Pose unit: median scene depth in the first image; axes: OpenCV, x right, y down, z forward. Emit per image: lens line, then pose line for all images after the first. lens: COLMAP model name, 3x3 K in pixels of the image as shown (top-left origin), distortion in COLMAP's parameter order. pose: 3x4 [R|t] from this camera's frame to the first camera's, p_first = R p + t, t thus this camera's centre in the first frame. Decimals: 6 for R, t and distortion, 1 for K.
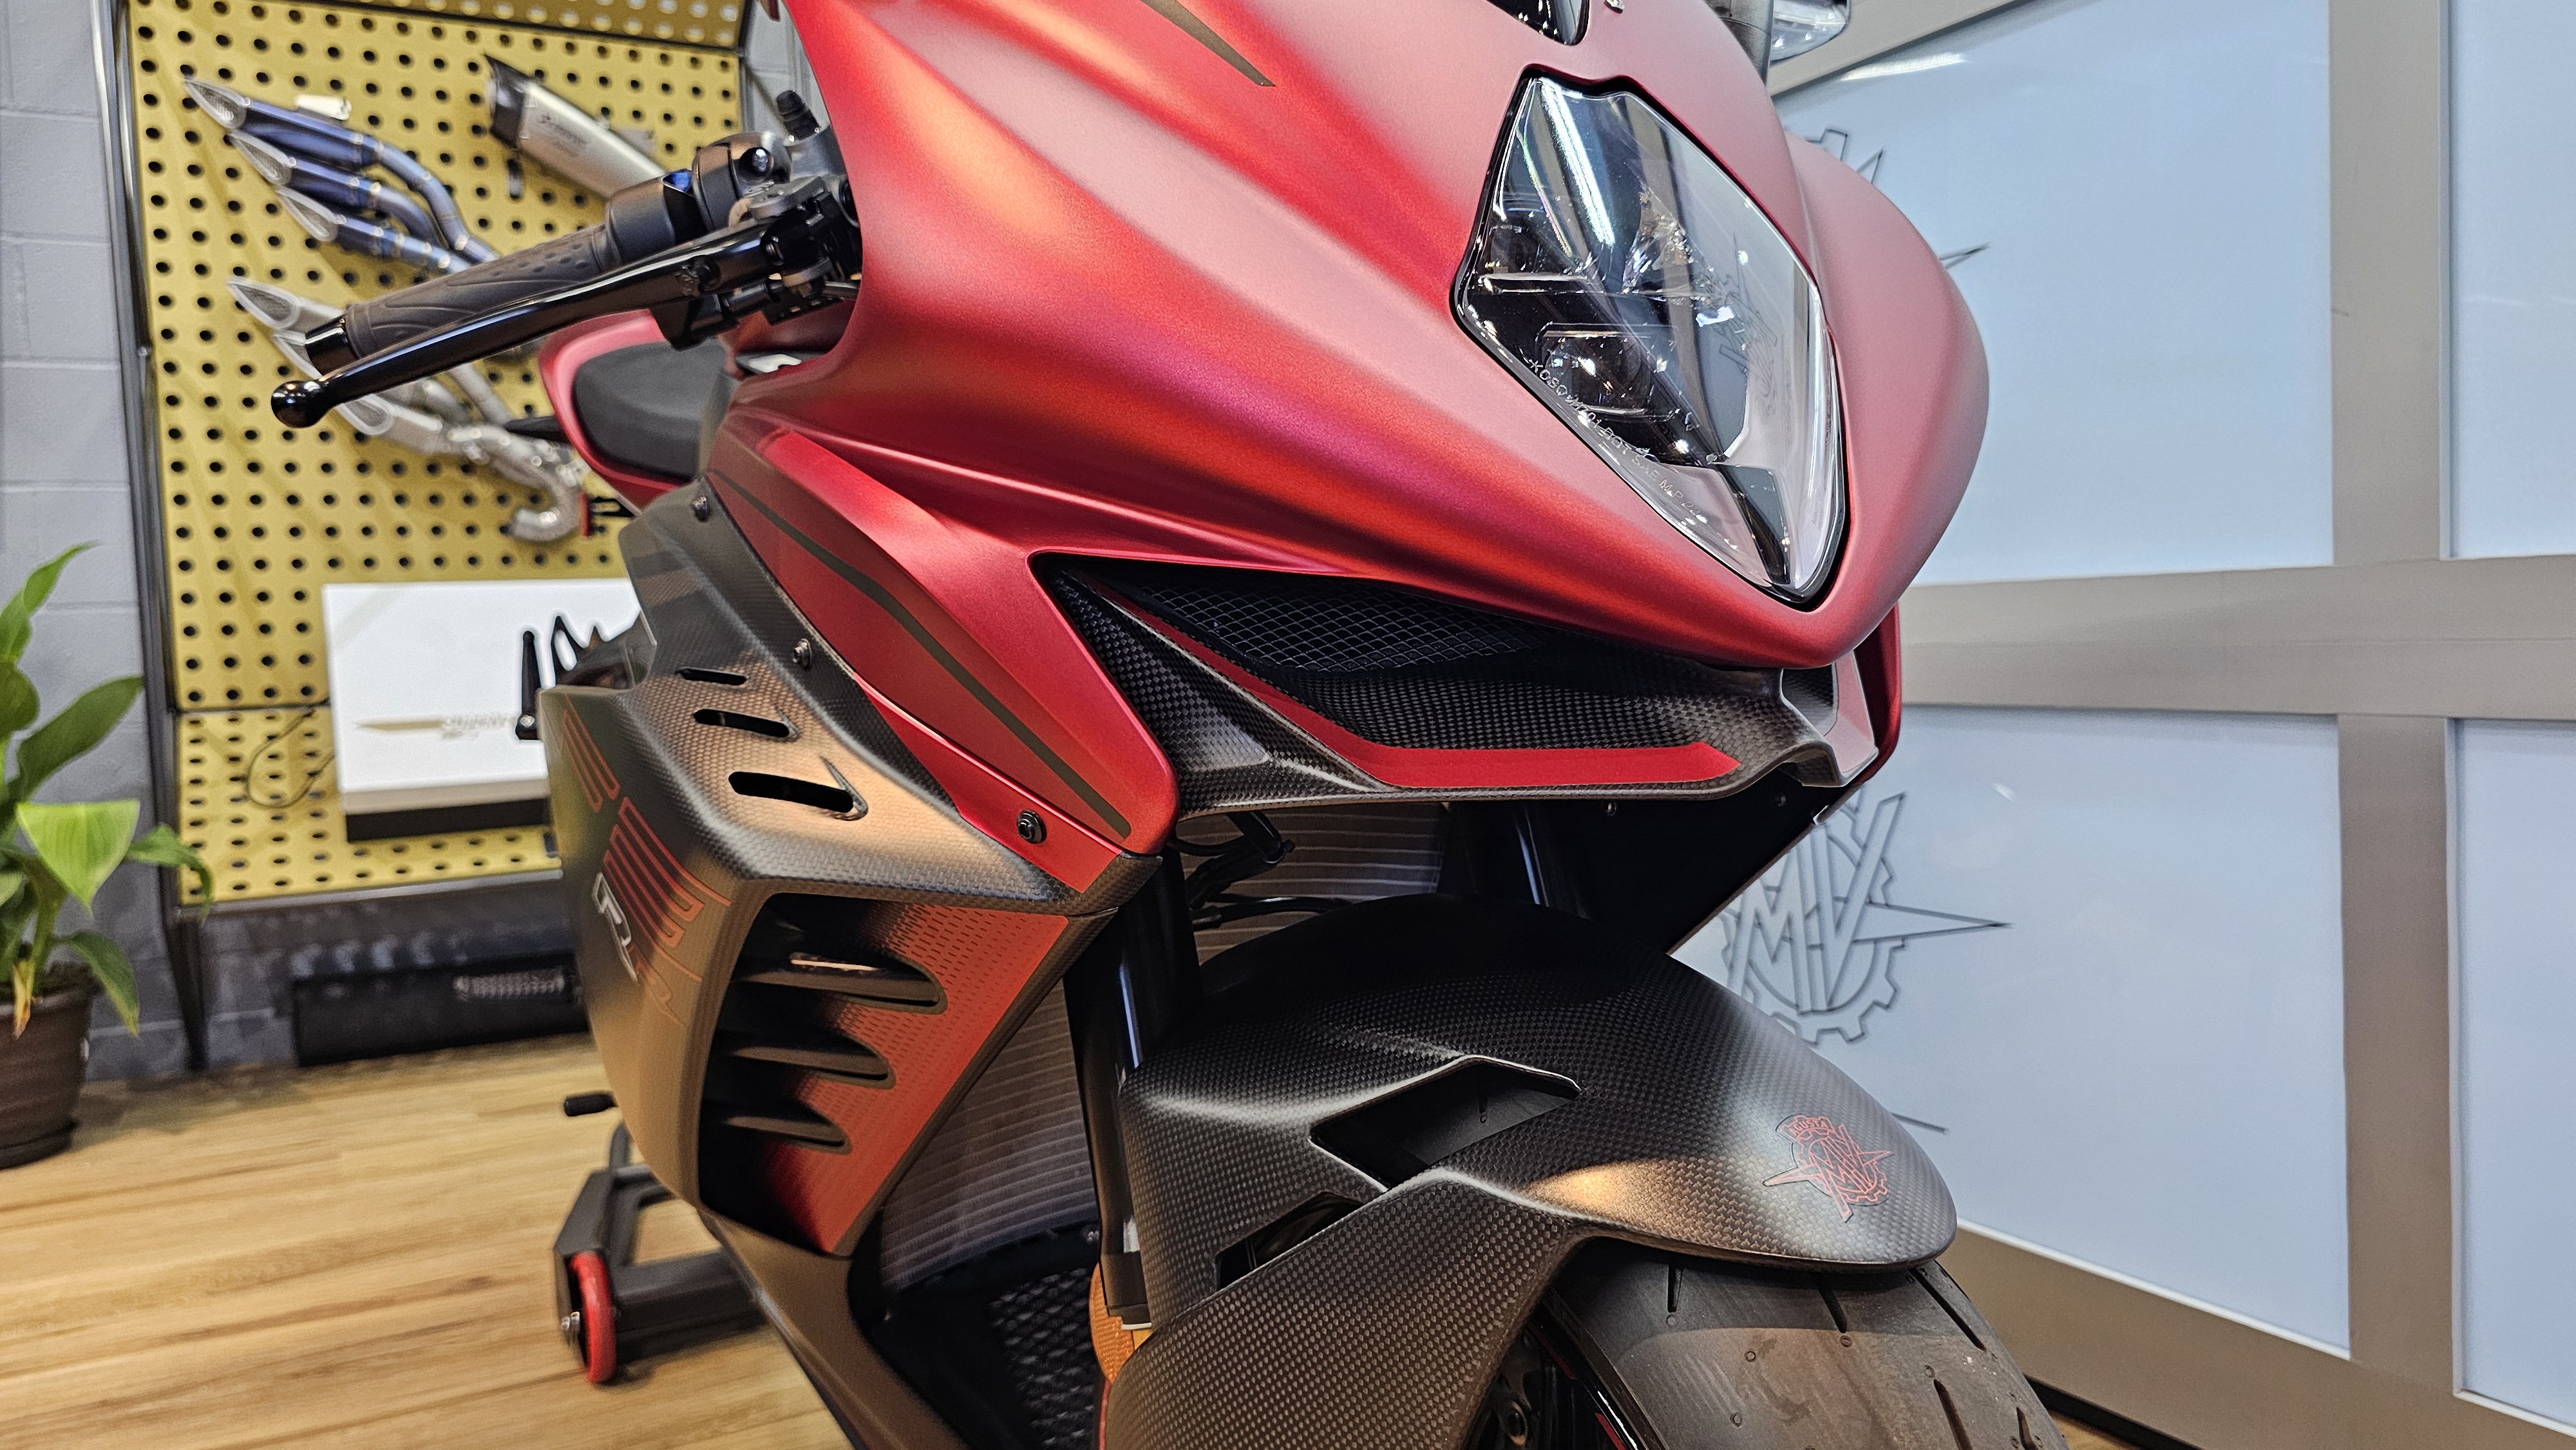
lens RADIAL K [[1791.1, 0, 1288.0], [0, 1791.1, 725.0], [0, 0, 1]] dist [0.008486, -0.010270]
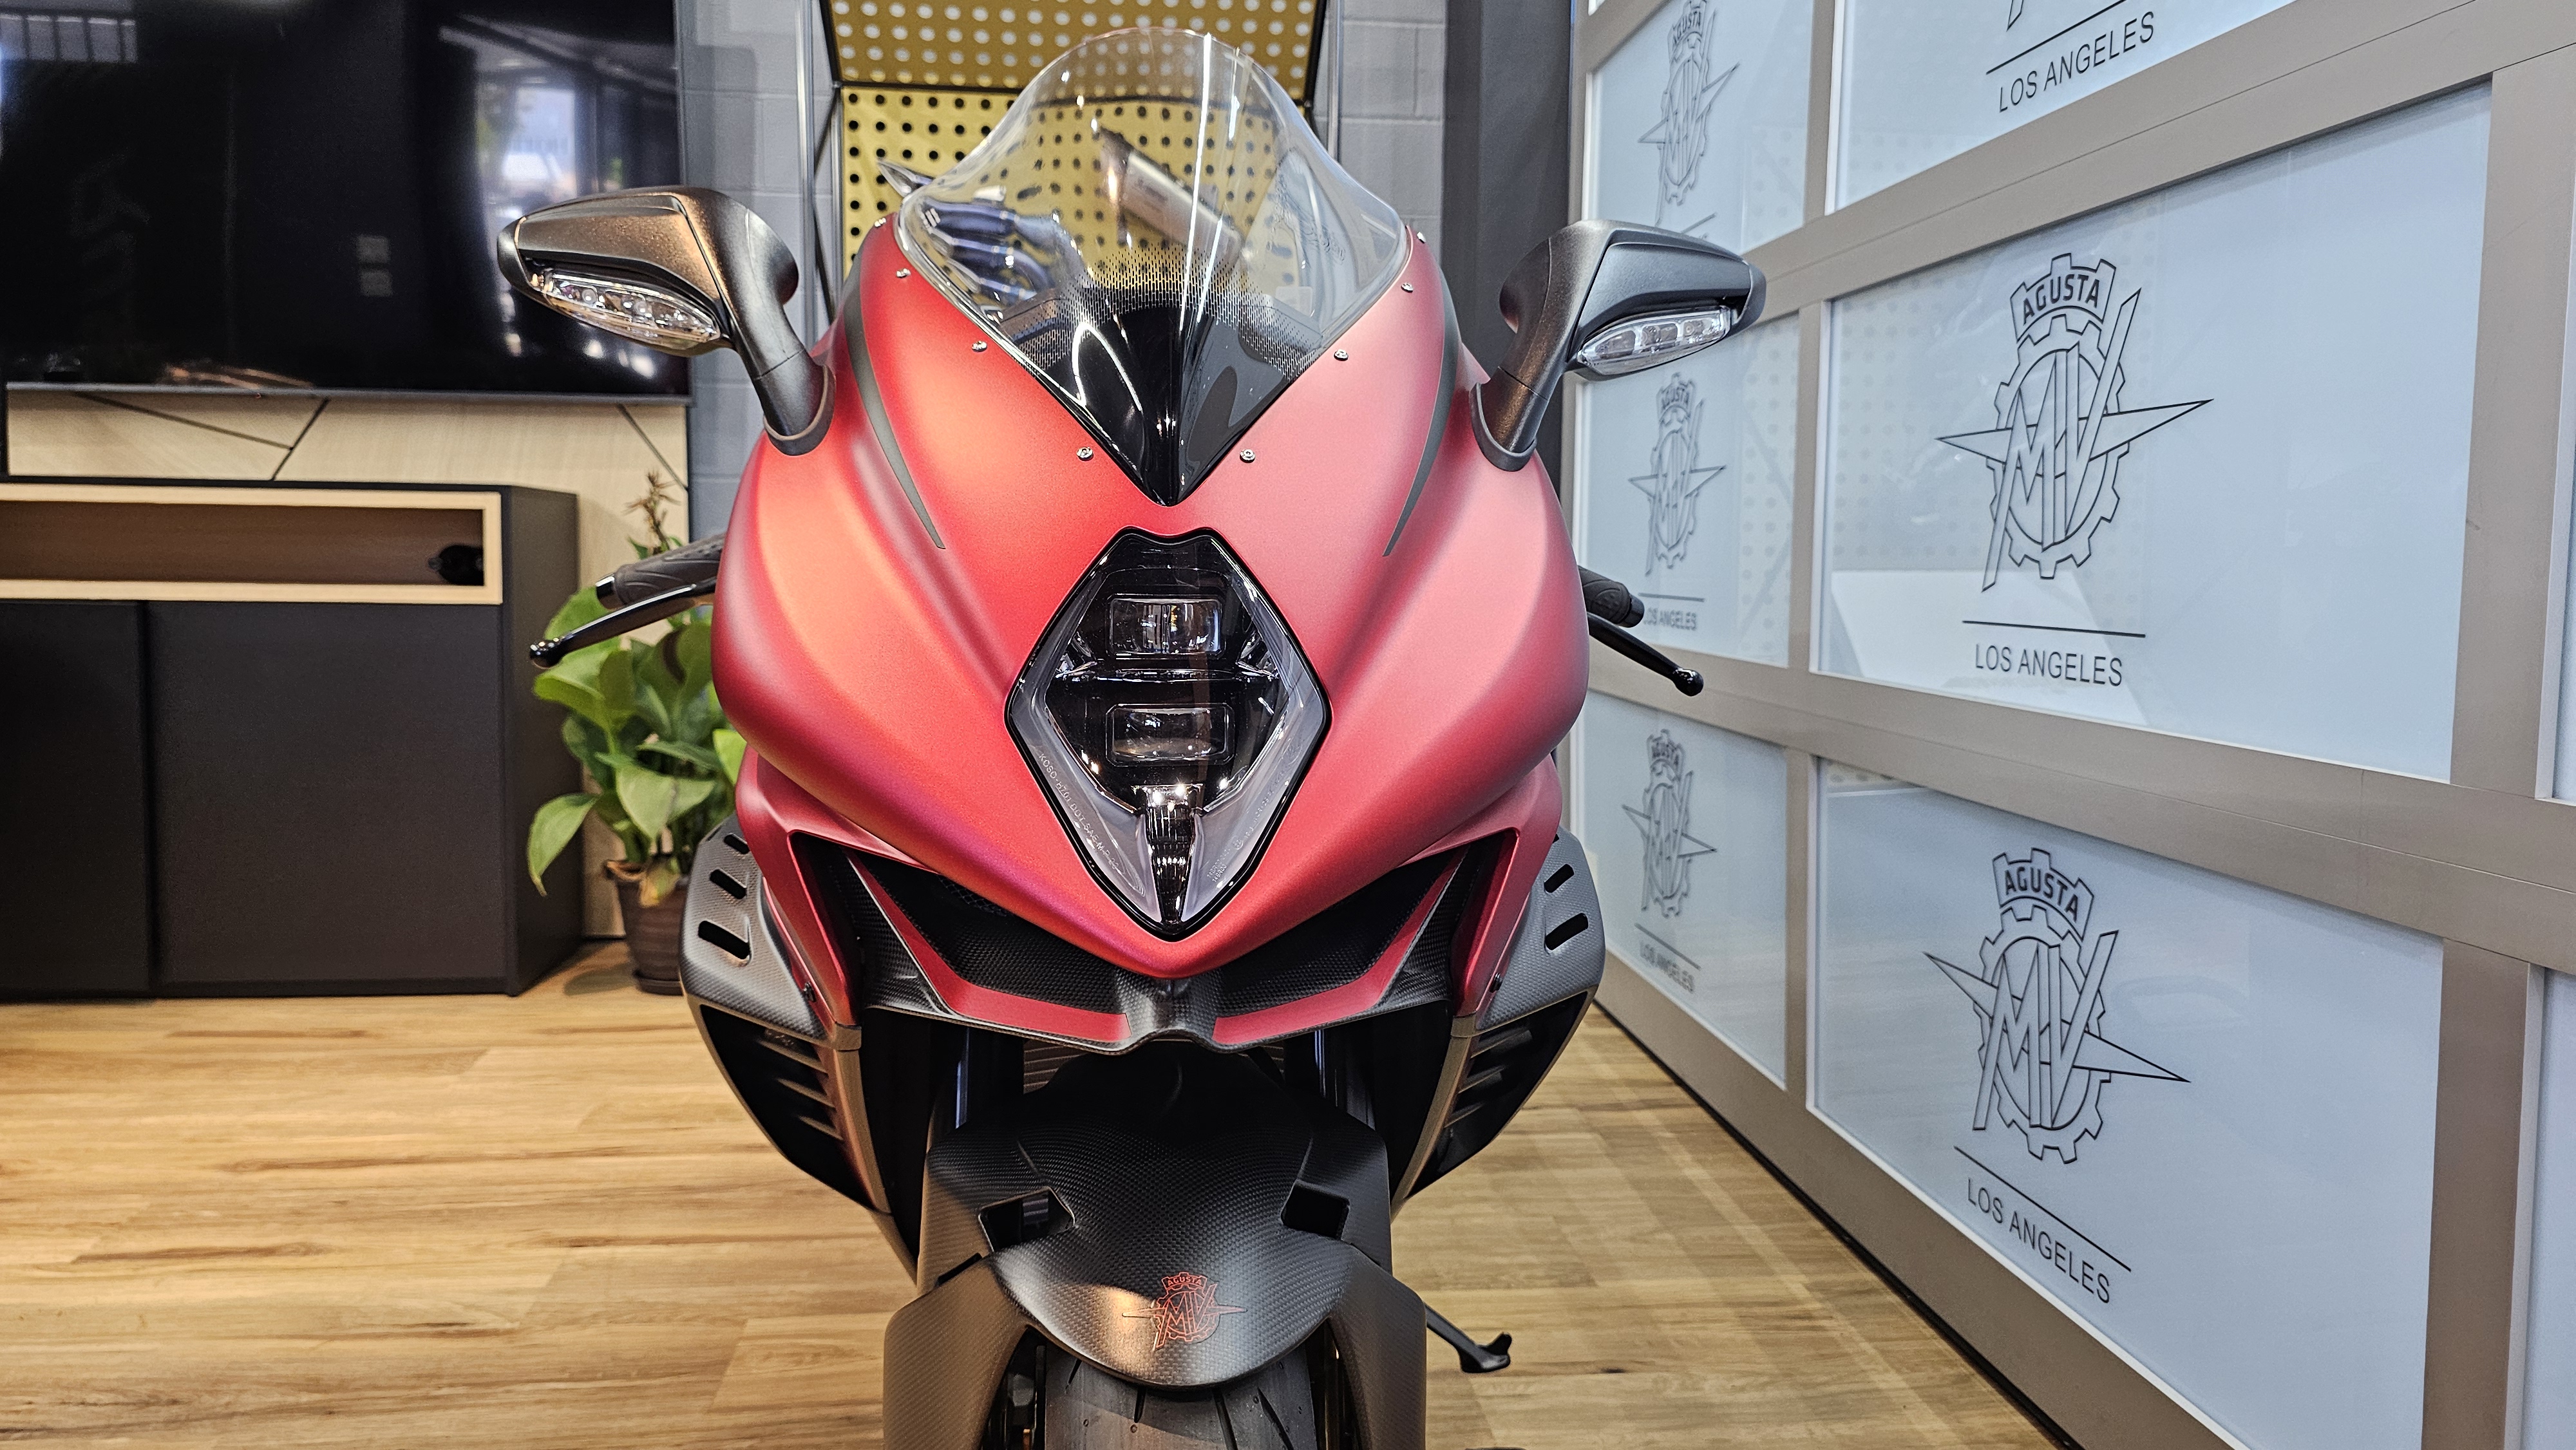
lens RADIAL K [[1753.4, 0, 1288.0], [0, 1753.4, 725.0], [0, 0, 1]] dist [0.035386, -0.000666]
pose [[0.921092, 0.088819, -0.379079, 0.261190], [-0.072434, 0.995726, 0.057301, -0.092465], [0.382548, -0.025321, 0.923589, -0.079552]]
